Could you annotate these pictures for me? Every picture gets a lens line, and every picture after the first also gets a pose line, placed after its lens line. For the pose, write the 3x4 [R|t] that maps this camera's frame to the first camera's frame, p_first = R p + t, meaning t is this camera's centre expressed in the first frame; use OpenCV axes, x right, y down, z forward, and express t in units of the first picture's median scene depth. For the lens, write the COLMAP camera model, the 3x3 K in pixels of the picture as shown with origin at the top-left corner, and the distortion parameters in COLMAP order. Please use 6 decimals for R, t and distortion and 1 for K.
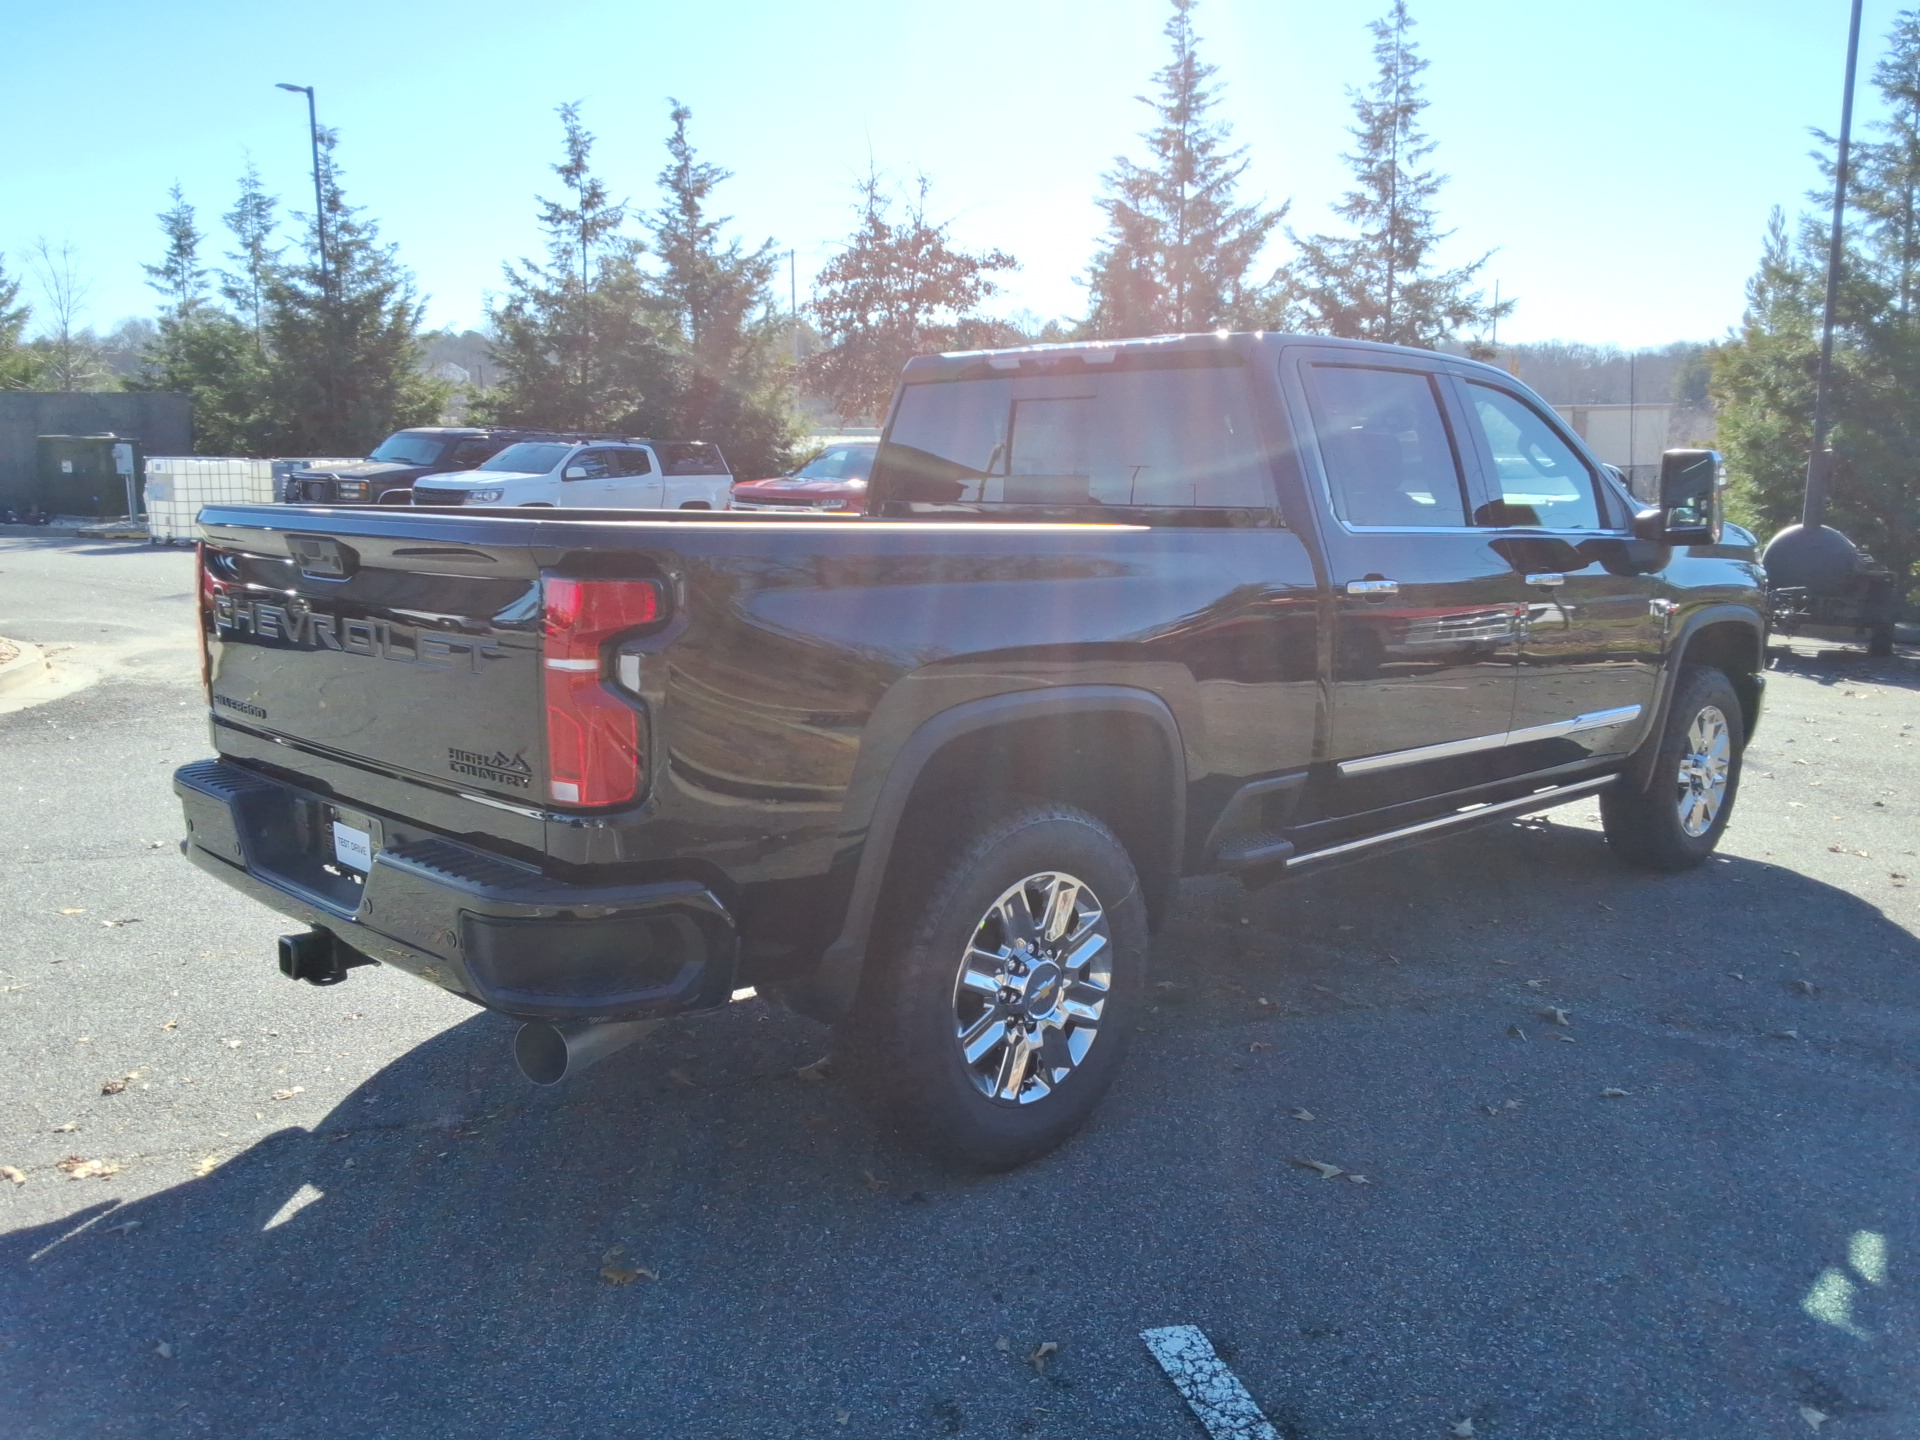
lens RADIAL K [[1547.4, 0, 975.2], [0, 1547.4, 711.8], [0, 0, 1]] dist [0.104433, -0.163672]
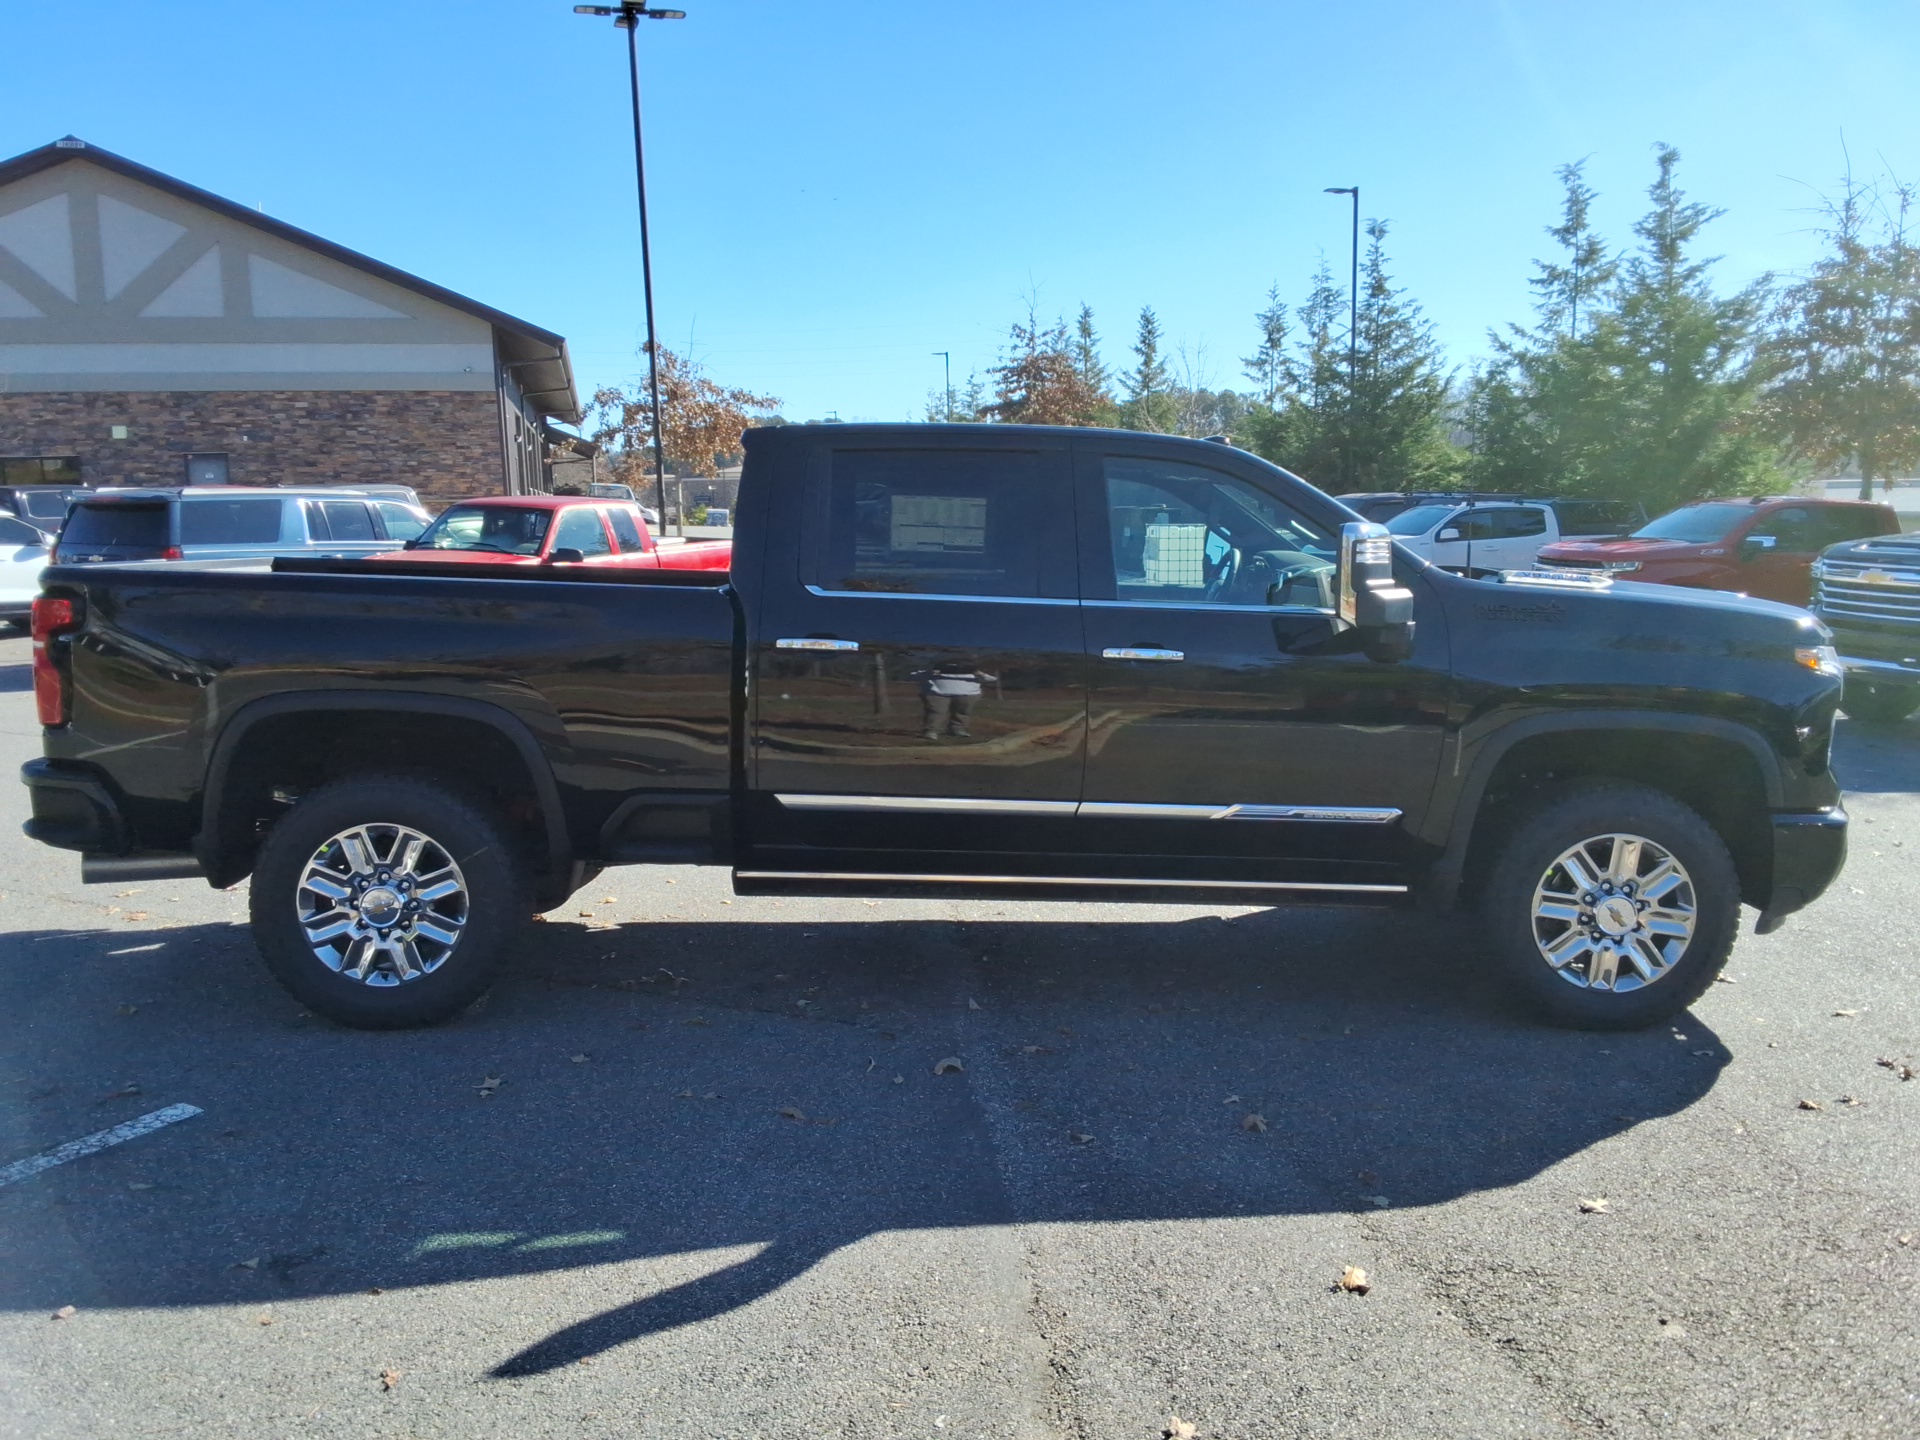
lens RADIAL K [[1547.4, 0, 975.2], [0, 1547.4, 711.8], [0, 0, 1]] dist [0.104433, -0.163672]
pose [[0.727168, 0.078265, -0.681983, 0.183634], [-0.103805, 0.994592, 0.003458, -0.007410], [0.678565, 0.068279, 0.731360, 0.042873]]
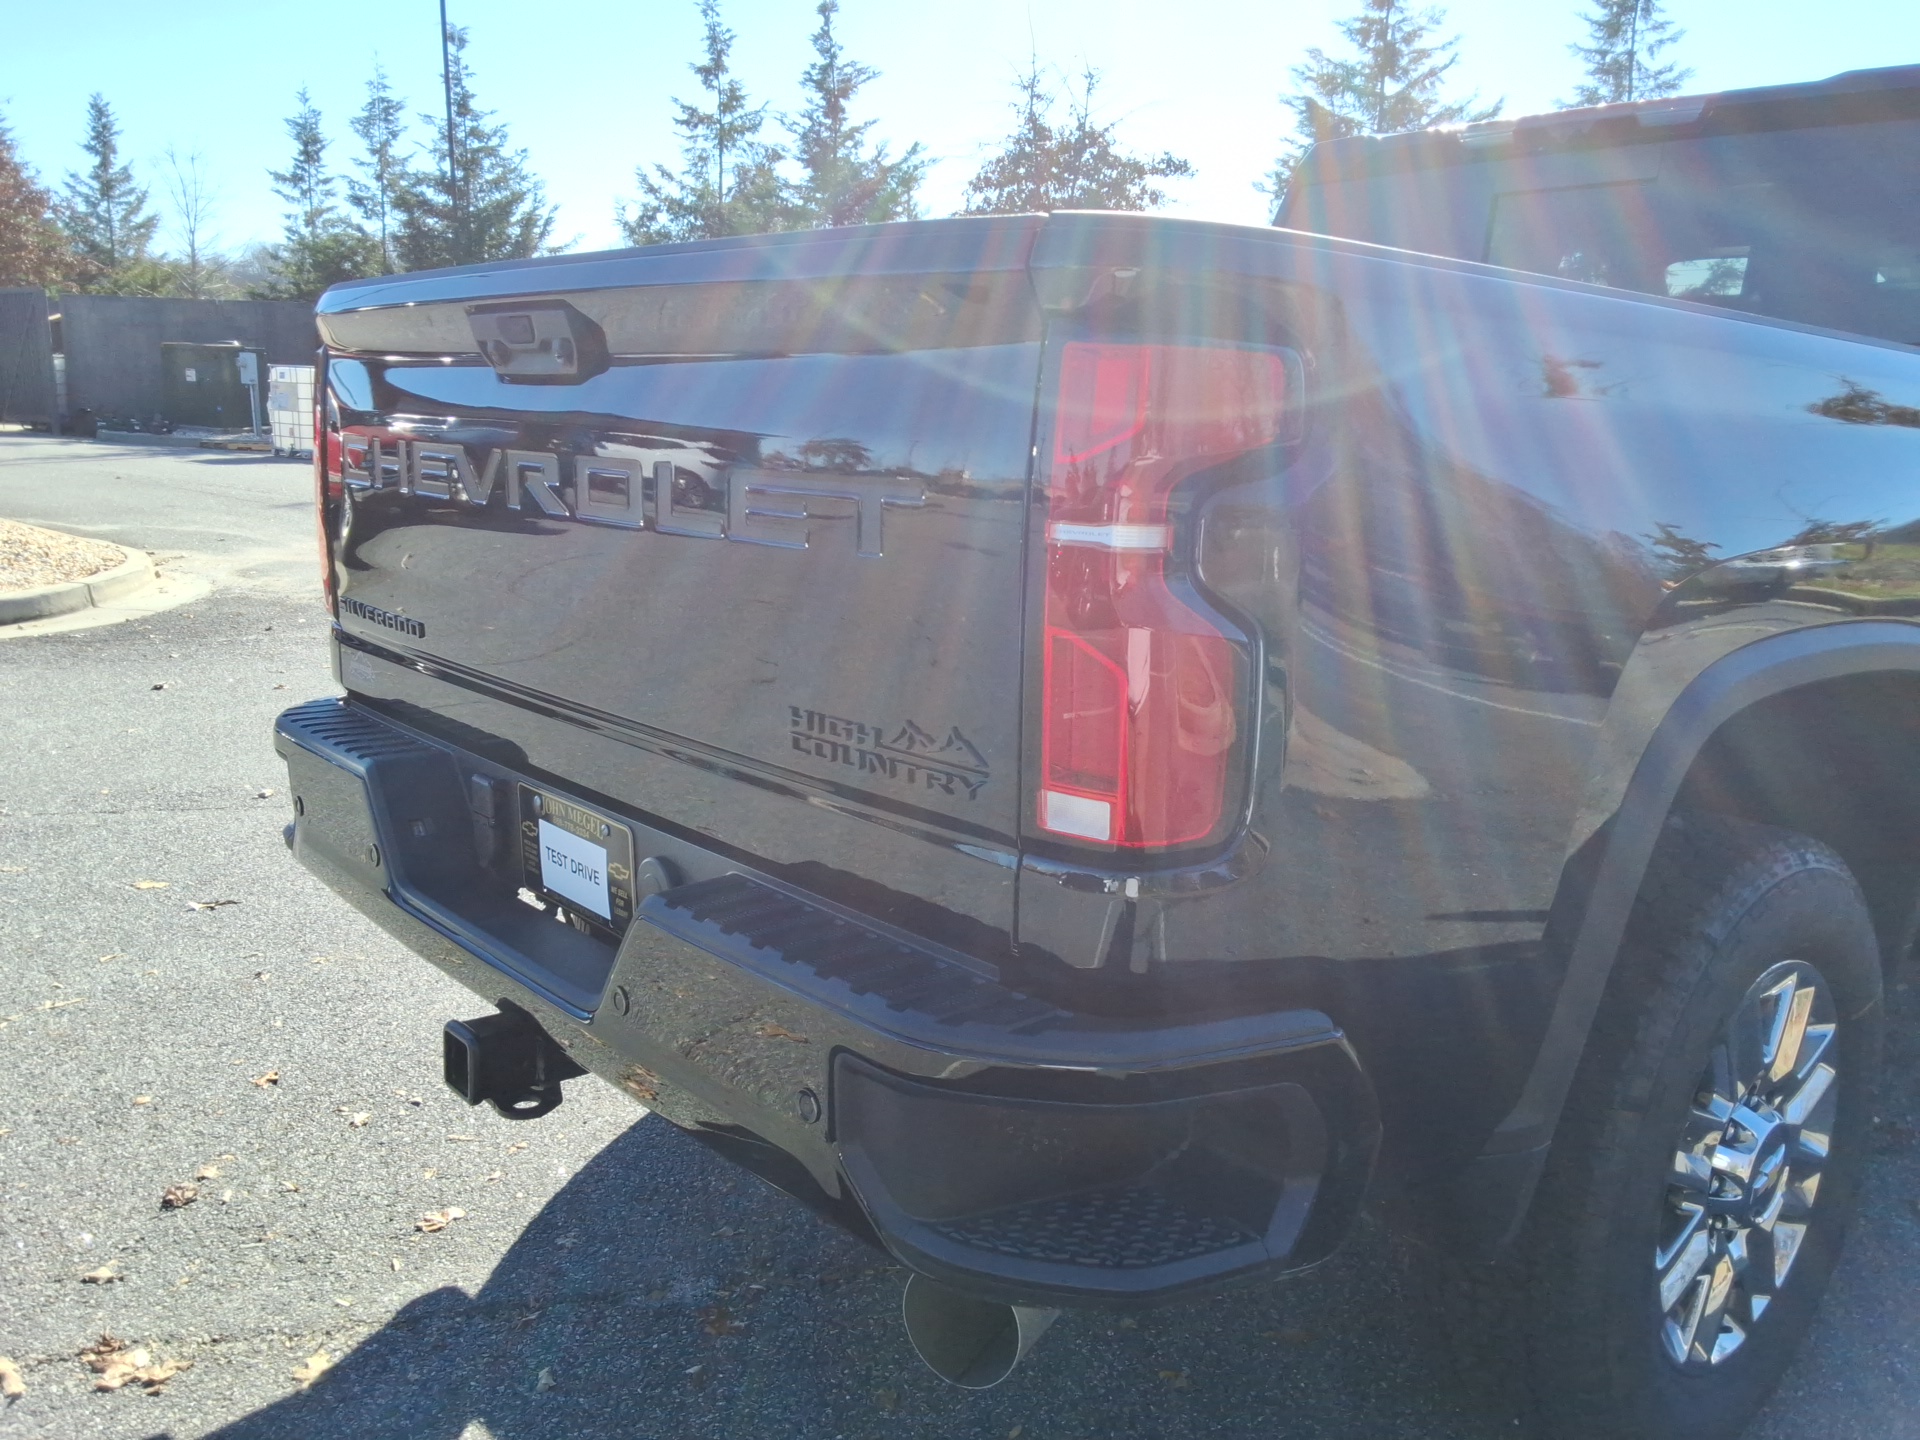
lens RADIAL K [[1547.4, 0, 975.2], [0, 1547.4, 711.8], [0, 0, 1]] dist [0.104433, -0.163672]
pose [[0.997495, 0.033483, -0.062306, -0.027754], [-0.031188, 0.998812, 0.037437, 0.000480], [0.063486, -0.035400, 0.997355, 0.056775]]
